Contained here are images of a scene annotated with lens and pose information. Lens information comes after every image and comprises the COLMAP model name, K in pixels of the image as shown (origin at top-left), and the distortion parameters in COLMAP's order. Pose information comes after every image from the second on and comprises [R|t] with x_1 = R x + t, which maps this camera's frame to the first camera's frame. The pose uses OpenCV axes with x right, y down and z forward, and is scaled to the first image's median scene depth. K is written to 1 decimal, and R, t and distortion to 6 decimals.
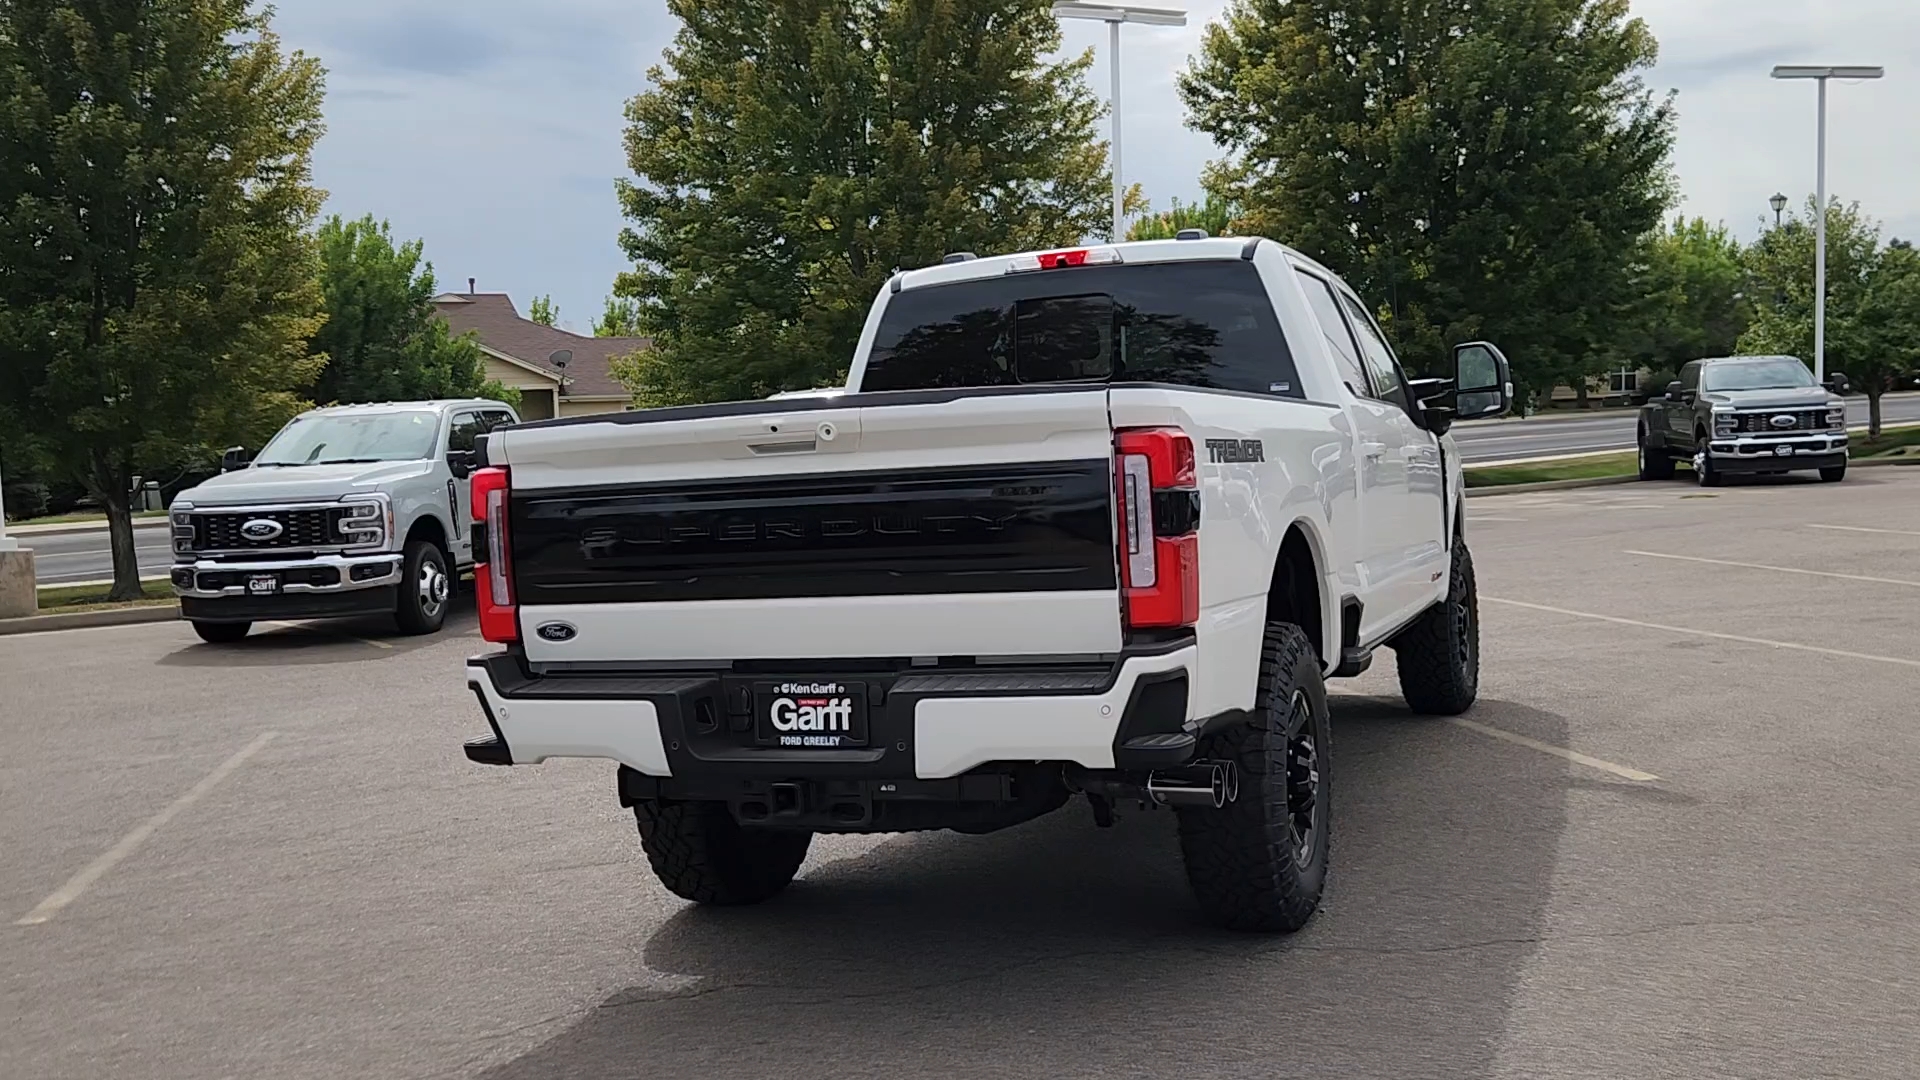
lens RADIAL K [[1879.8, 0, 943.4], [0, 1879.8, 571.4], [0, 0, 1]] dist [0.037345, -0.035093]
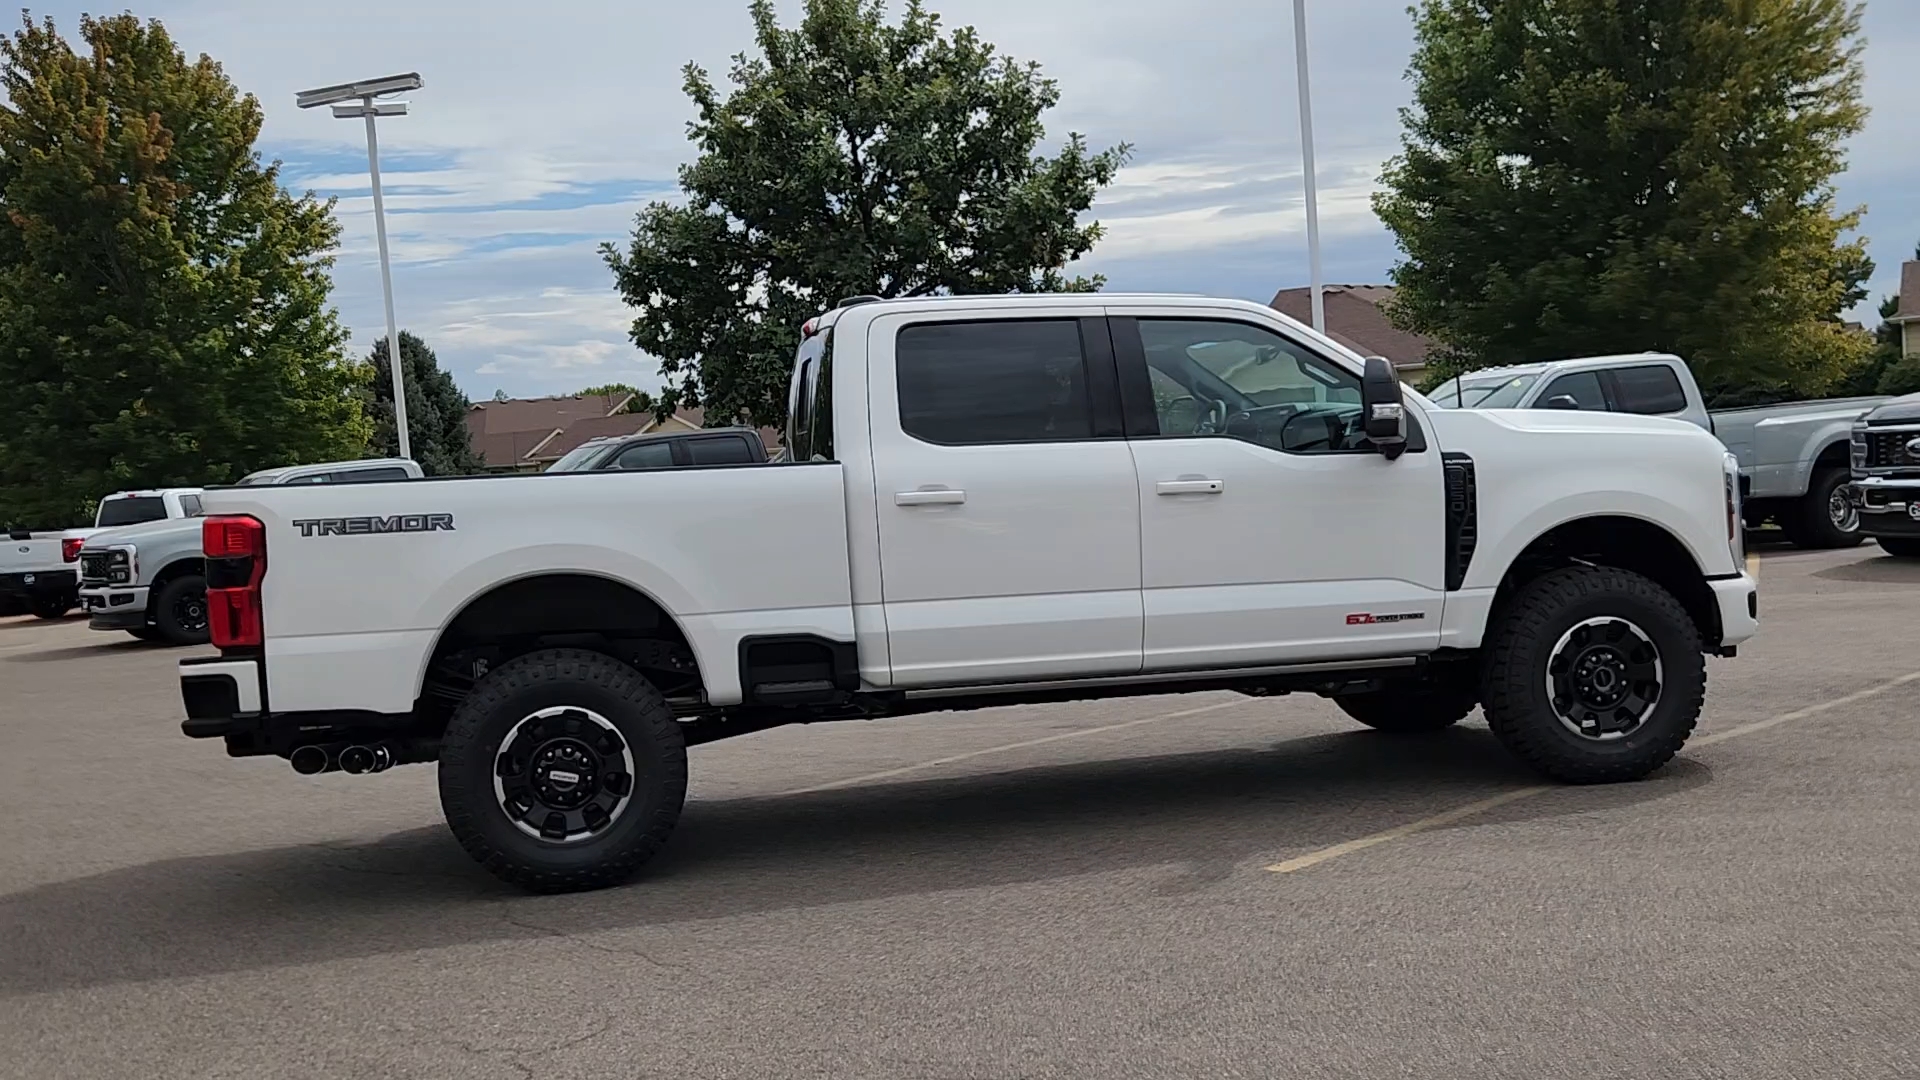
lens RADIAL K [[1879.8, 0, 943.4], [0, 1879.8, 571.4], [0, 0, 1]] dist [0.037345, -0.035093]
pose [[0.536357, 0.058955, -0.841930, 0.572681], [-0.016031, 0.998089, 0.059677, -0.044152], [0.843839, -0.018511, 0.536277, 0.225770]]
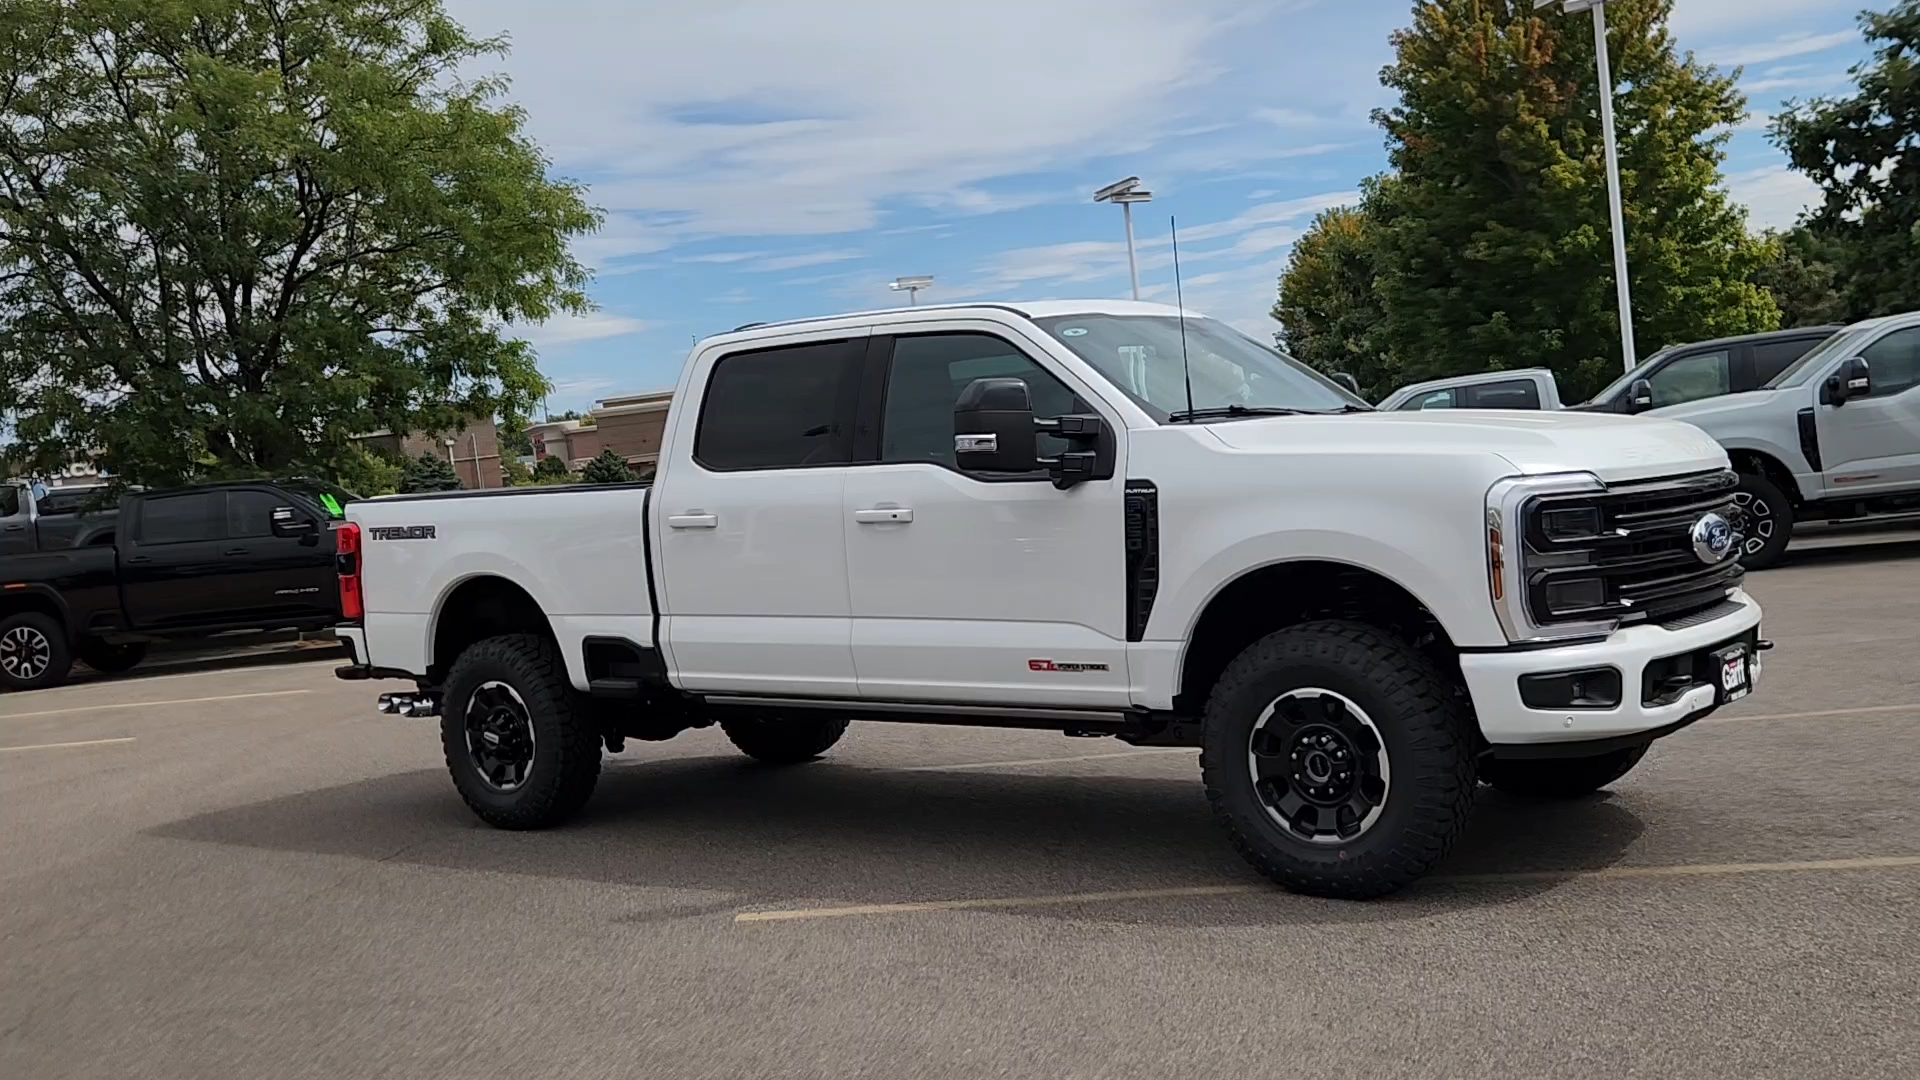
lens RADIAL K [[1879.8, 0, 943.4], [0, 1879.8, 571.4], [0, 0, 1]] dist [0.037345, -0.035093]
pose [[-0.287398, 0.127565, -0.949279, 0.648938], [0.036216, 0.991830, 0.122318, -0.086021], [0.957126, 0.000775, -0.289670, 0.754220]]
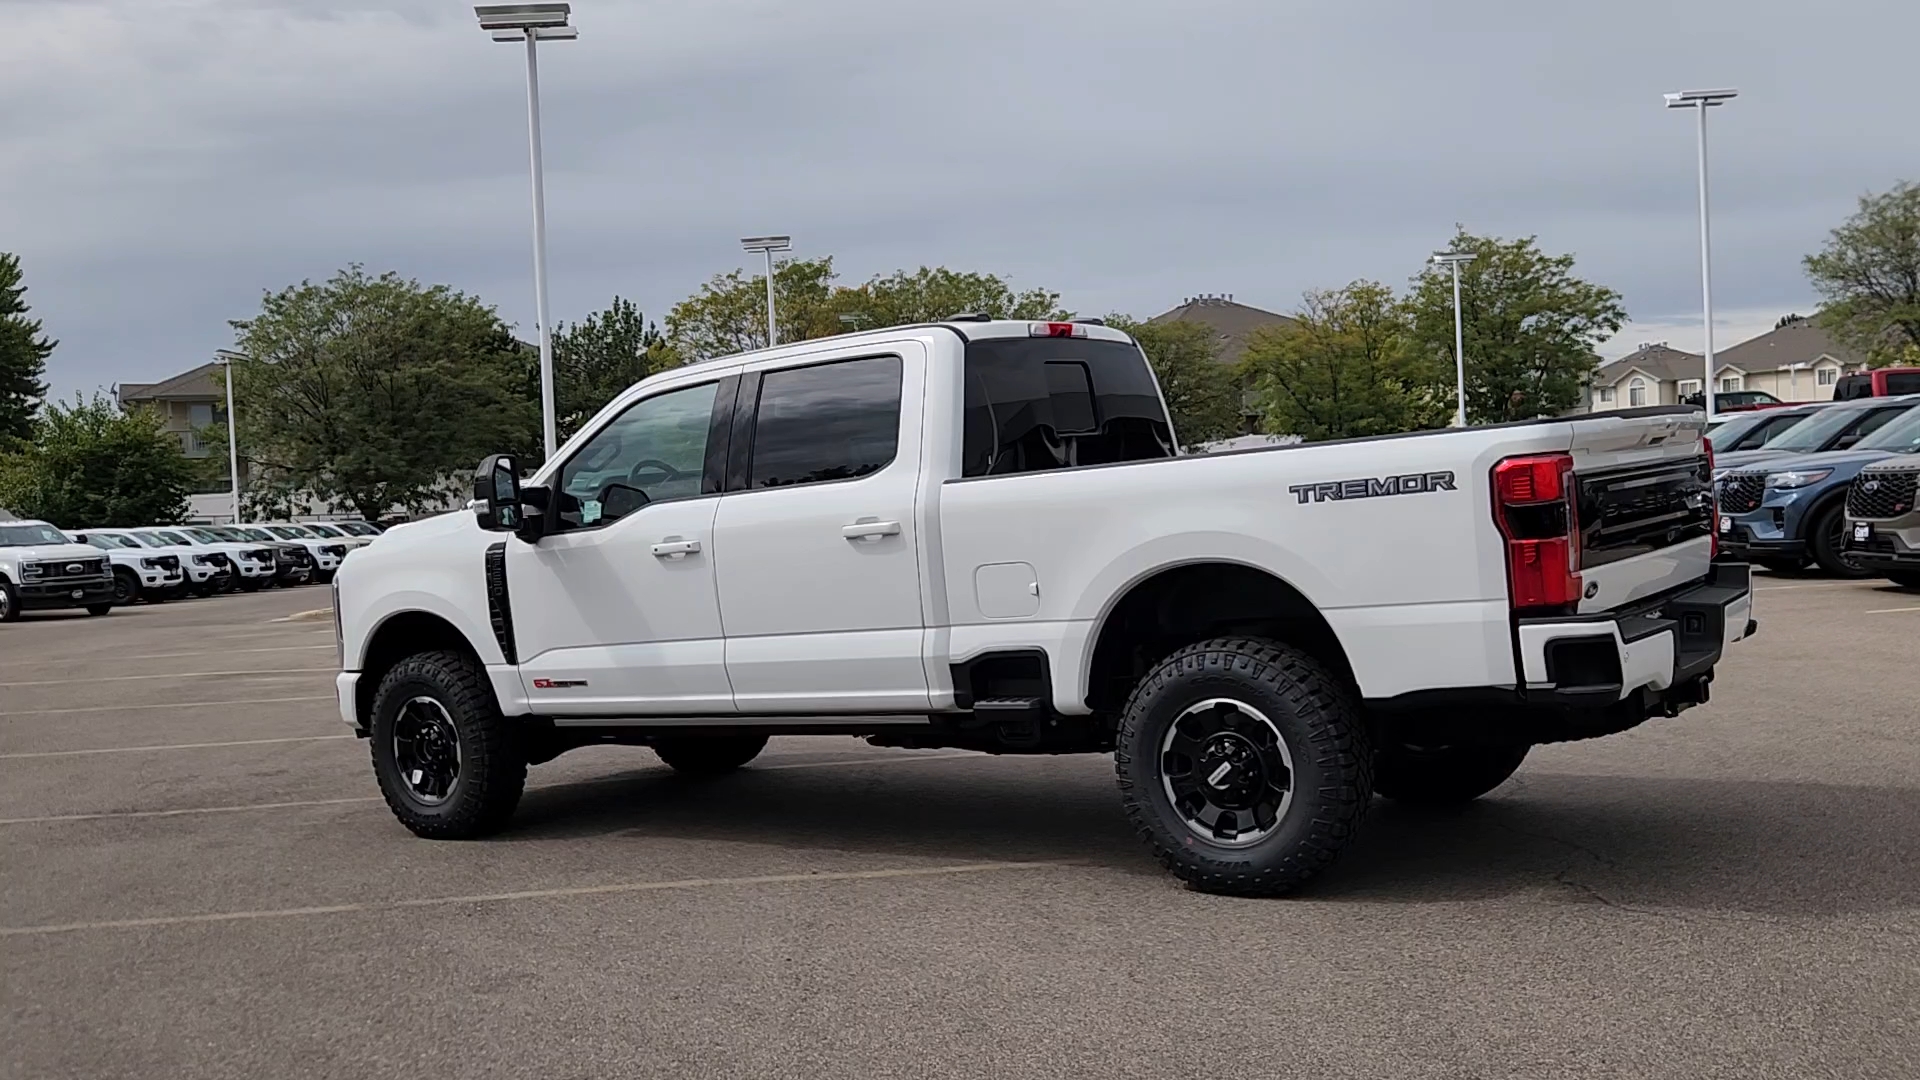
lens RADIAL K [[1879.8, 0, 943.4], [0, 1879.8, 571.4], [0, 0, 1]] dist [0.037345, -0.035093]
pose [[0.240934, -0.011837, 0.970469, -0.554559], [0.123622, 0.992155, -0.018590, -0.003209], [-0.962636, 0.124450, 0.240507, 0.418520]]
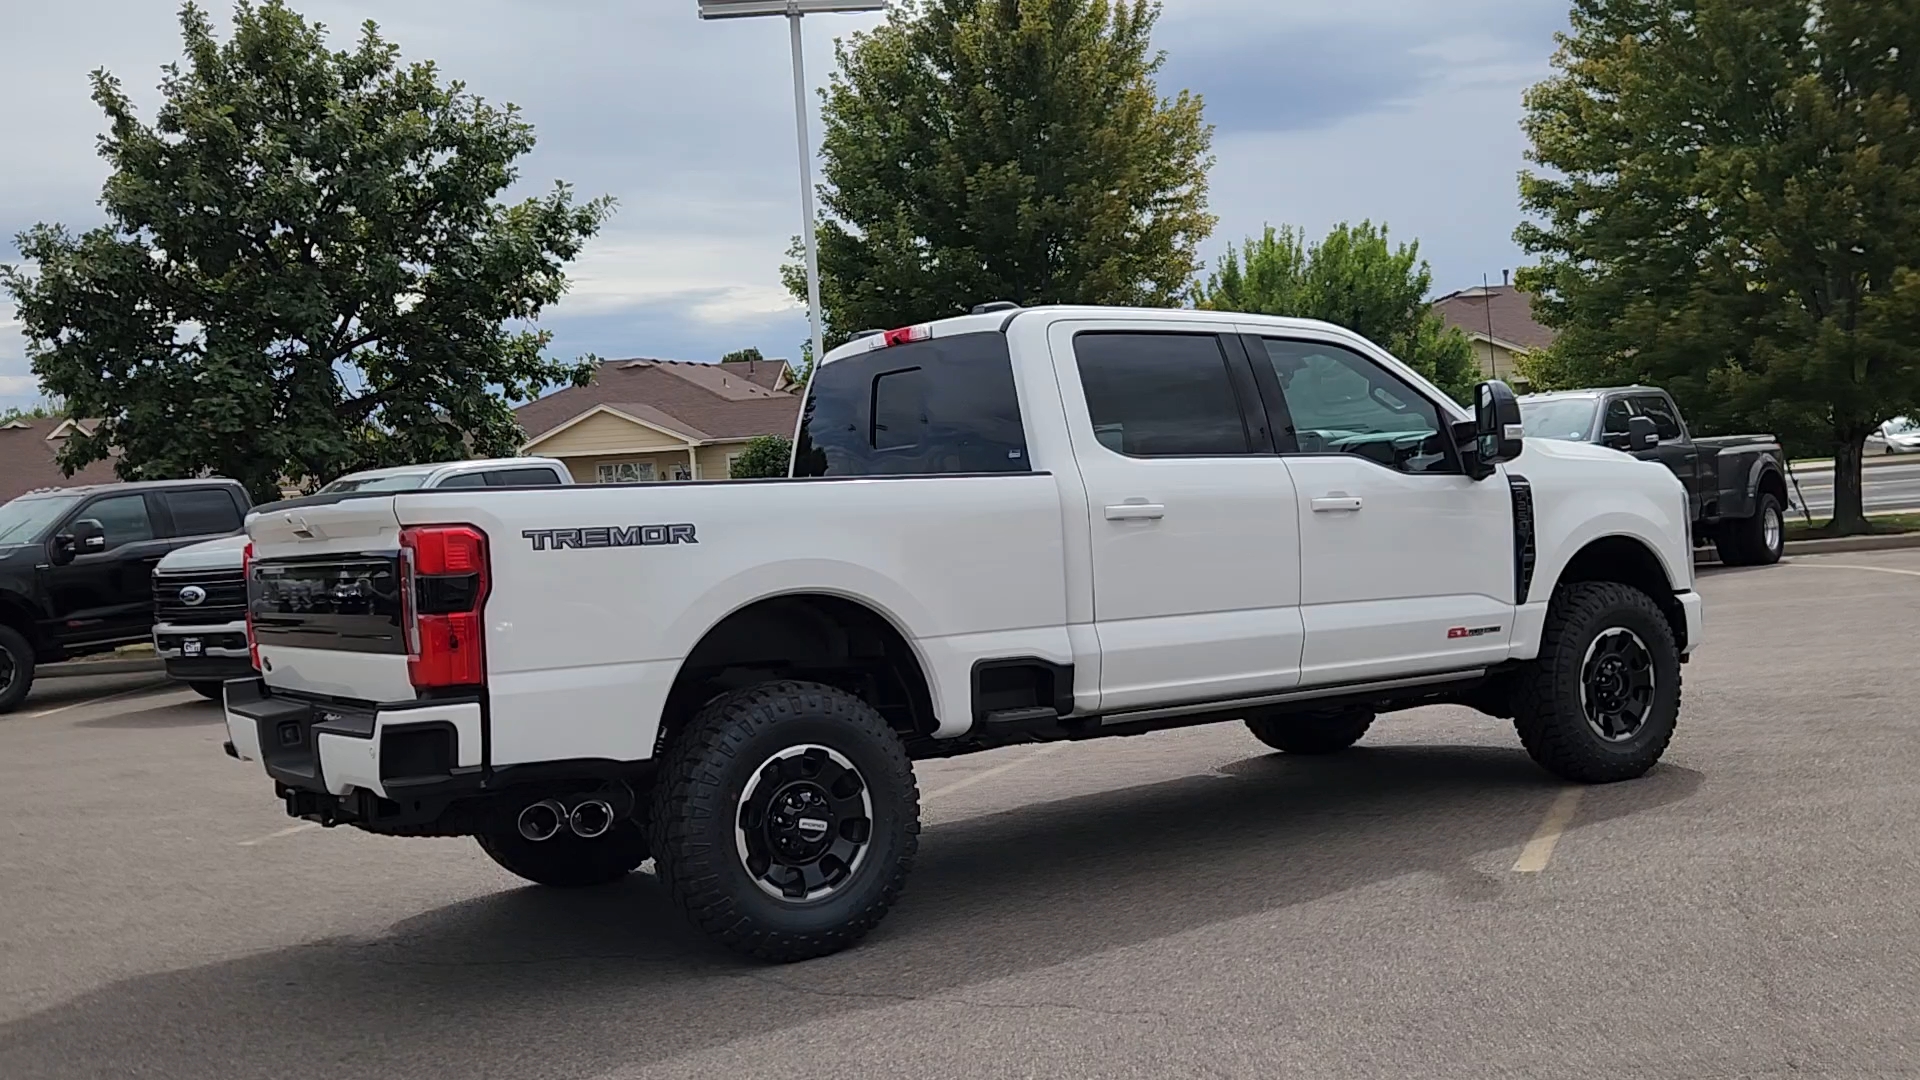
lens RADIAL K [[1879.8, 0, 943.4], [0, 1879.8, 571.4], [0, 0, 1]] dist [0.037345, -0.035093]
pose [[0.827640, 0.018827, -0.560943, 0.362207], [-0.014638, 0.999821, 0.011959, -0.022045], [0.561068, -0.001687, 0.827768, 0.056186]]
